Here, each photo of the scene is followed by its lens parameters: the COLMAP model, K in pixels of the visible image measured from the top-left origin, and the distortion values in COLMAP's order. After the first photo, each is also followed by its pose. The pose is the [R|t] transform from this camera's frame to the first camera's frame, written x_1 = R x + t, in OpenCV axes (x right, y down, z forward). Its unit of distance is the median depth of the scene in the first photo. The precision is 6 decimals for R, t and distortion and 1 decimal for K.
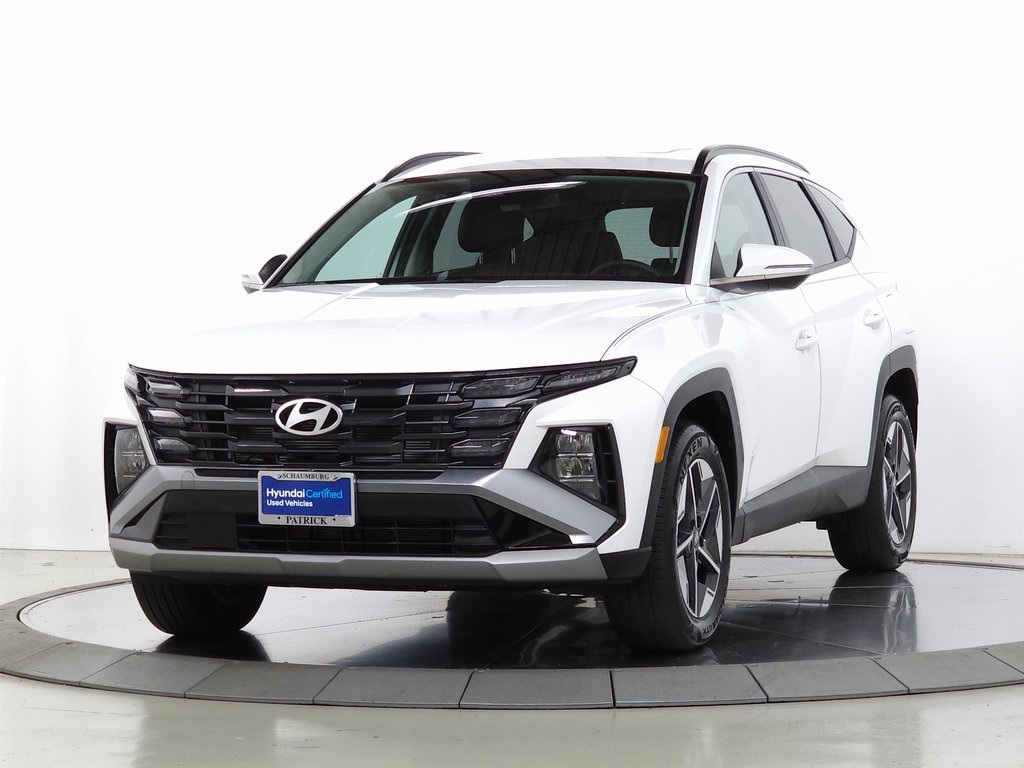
lens RADIAL K [[2530.6, 0, 514.1], [0, 2530.6, 383.0], [0, 0, 1]] dist [-0.403522, 0.000000]
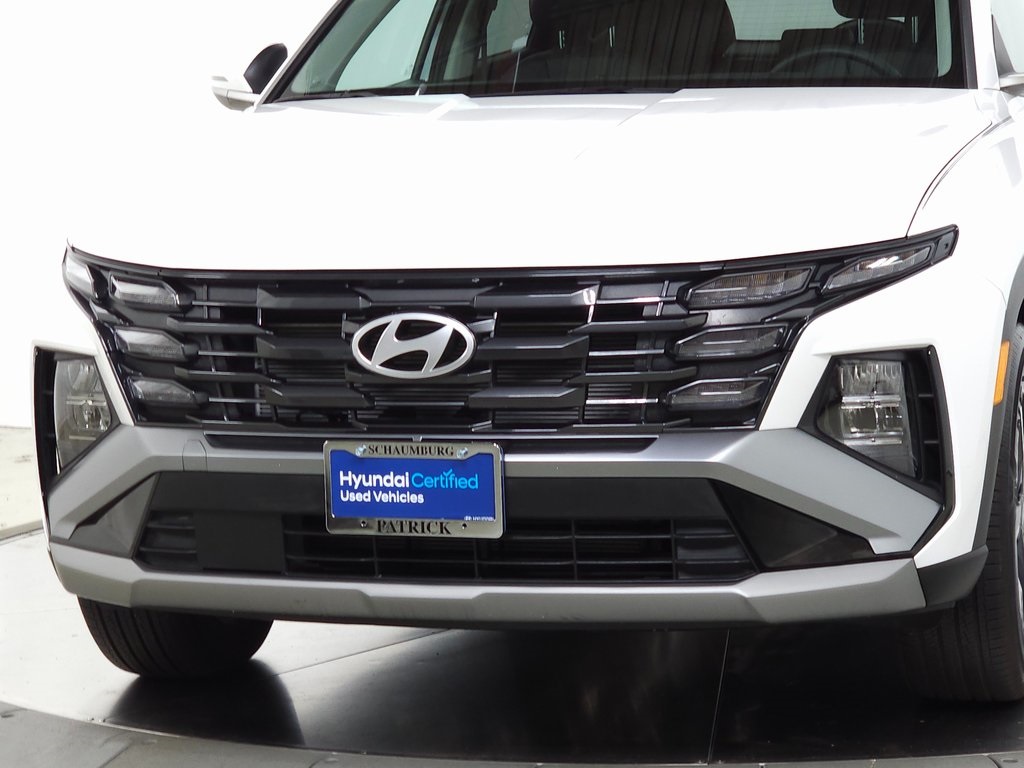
lens RADIAL K [[2939.4, 0, 514.0], [0, 2939.4, 383.8], [0, 0, 1]] dist [-0.529516, 0.000000]
pose [[0.998156, -0.024576, 0.055509, -0.094924], [0.019717, 0.996061, 0.086454, -0.034757], [-0.057415, -0.085200, 0.994708, 0.335113]]
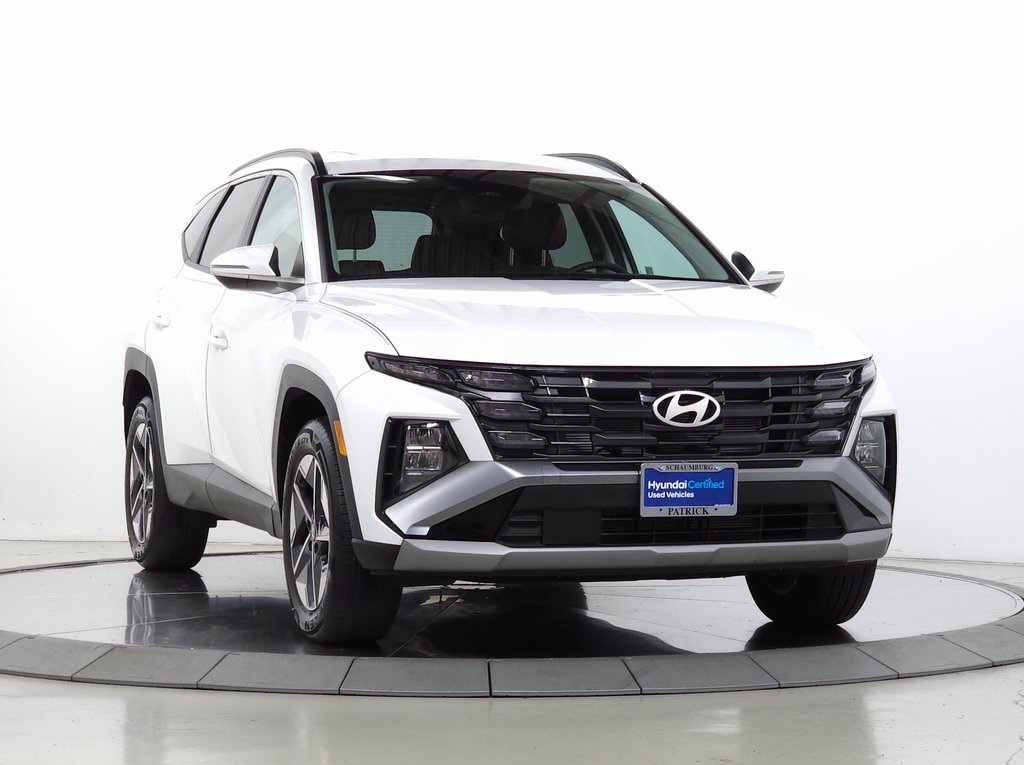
lens RADIAL K [[2530.6, 0, 512.4], [0, 2530.6, 385.0], [0, 0, 1]] dist [-0.403522, 0.000000]
pose [[0.789927, 0.003618, 0.613191, -0.752866], [-0.002316, 0.999993, -0.002917, 0.006885], [-0.613197, 0.000884, 0.789930, 0.240828]]
